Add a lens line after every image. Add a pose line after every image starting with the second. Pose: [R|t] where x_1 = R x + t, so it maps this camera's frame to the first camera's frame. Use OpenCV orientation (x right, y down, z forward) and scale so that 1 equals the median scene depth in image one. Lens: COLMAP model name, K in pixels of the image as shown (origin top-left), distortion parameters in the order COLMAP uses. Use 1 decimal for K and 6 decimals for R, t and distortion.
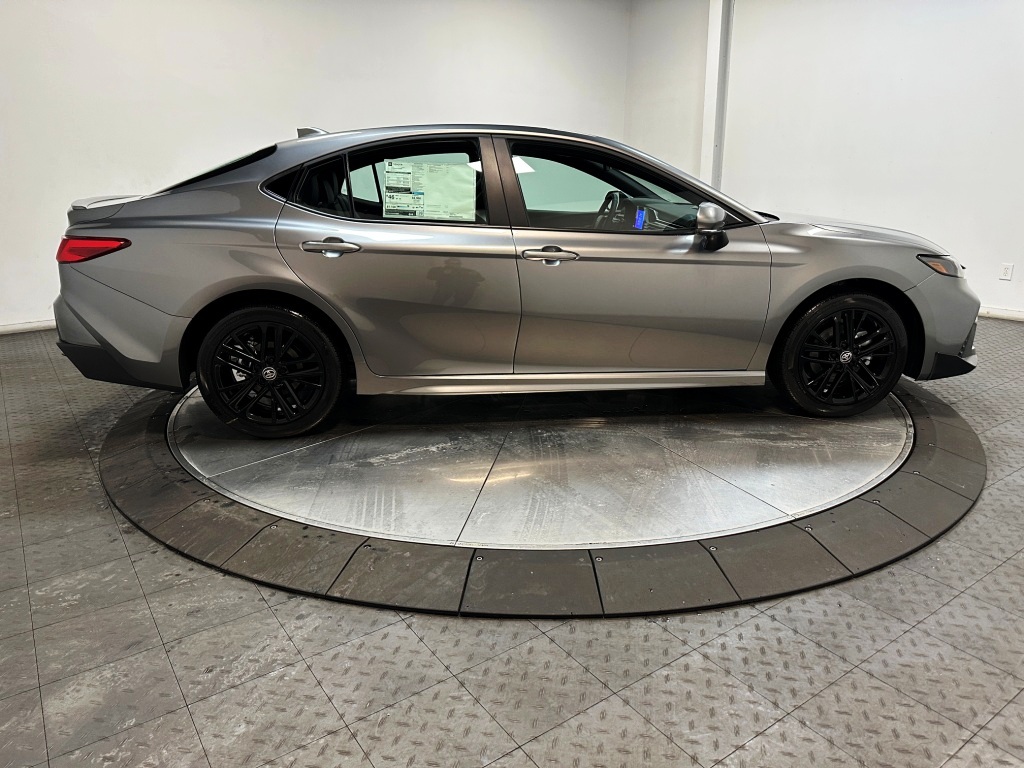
lens RADIAL K [[714.8, 0, 512.0], [0, 714.8, 384.0], [0, 0, 1]] dist [0.021555, -0.040166]
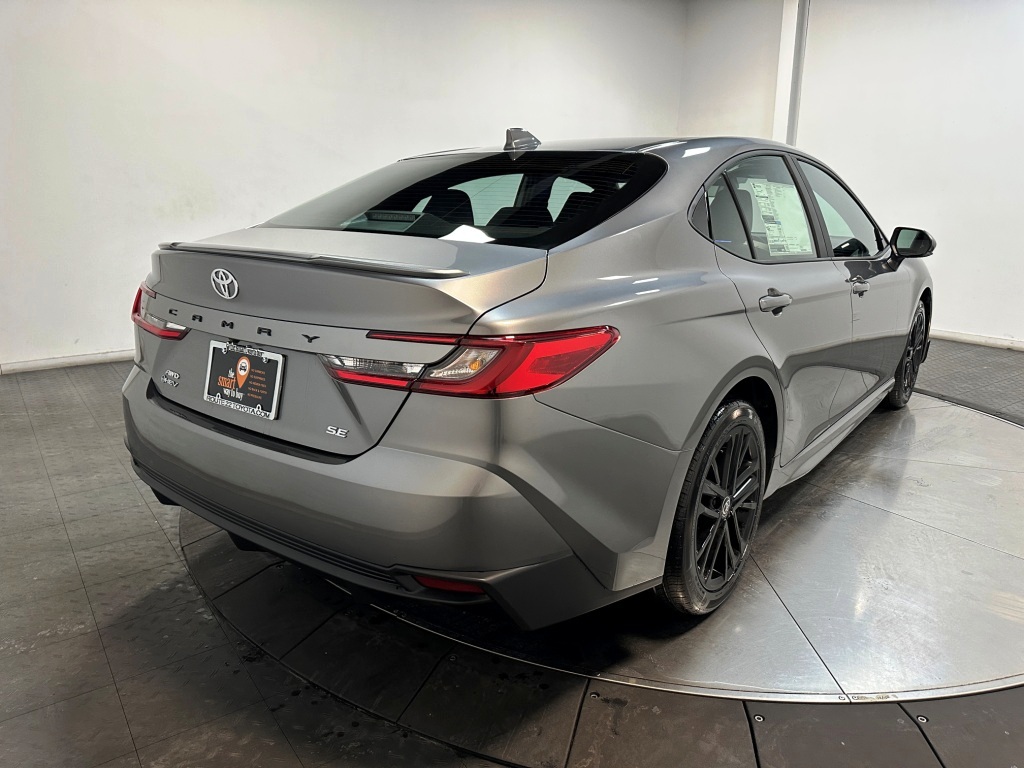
lens RADIAL K [[714.8, 0, 512.0], [0, 714.8, 384.0], [0, 0, 1]] dist [0.021555, -0.040166]
pose [[0.999843, 0.003755, 0.017291, -0.341987], [-0.003222, 0.999522, -0.030736, -0.081524], [-0.017399, 0.030675, 0.999378, 0.279034]]
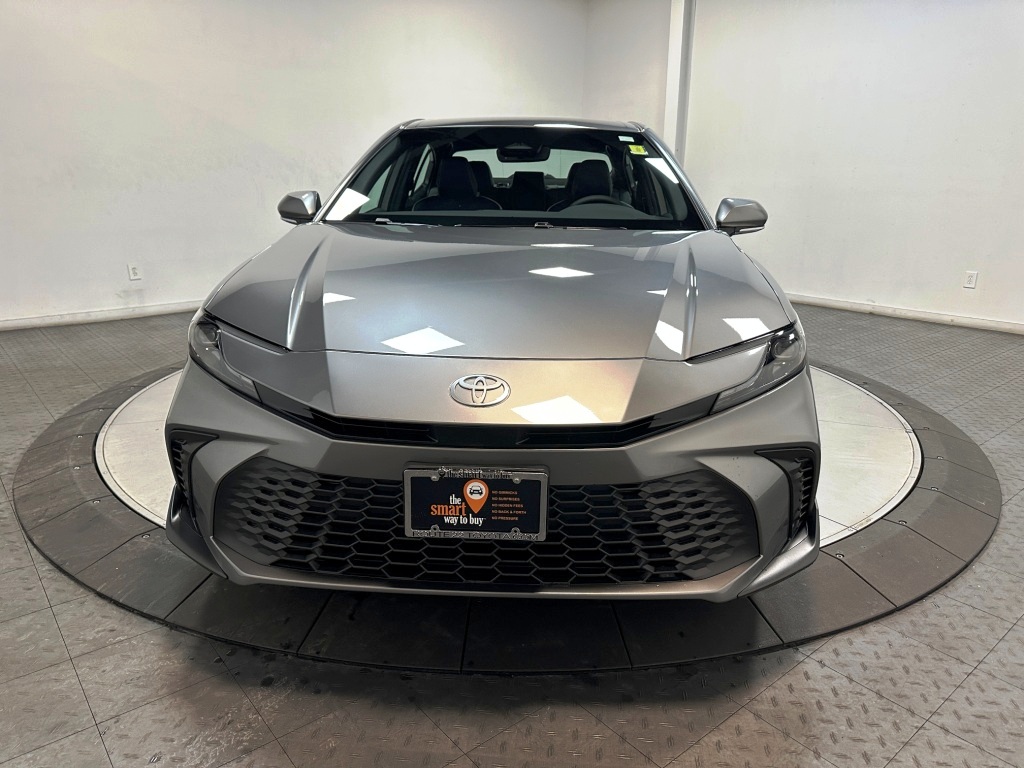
lens RADIAL K [[723.3, 0, 515.2], [0, 723.3, 382.0], [0, 0, 1]] dist [-0.005874, -0.008547]
pose [[0.996373, -0.003382, 0.085031, -0.081853], [0.004622, 0.999886, -0.014388, -0.006812], [-0.084973, 0.014729, 0.996274, 0.144661]]
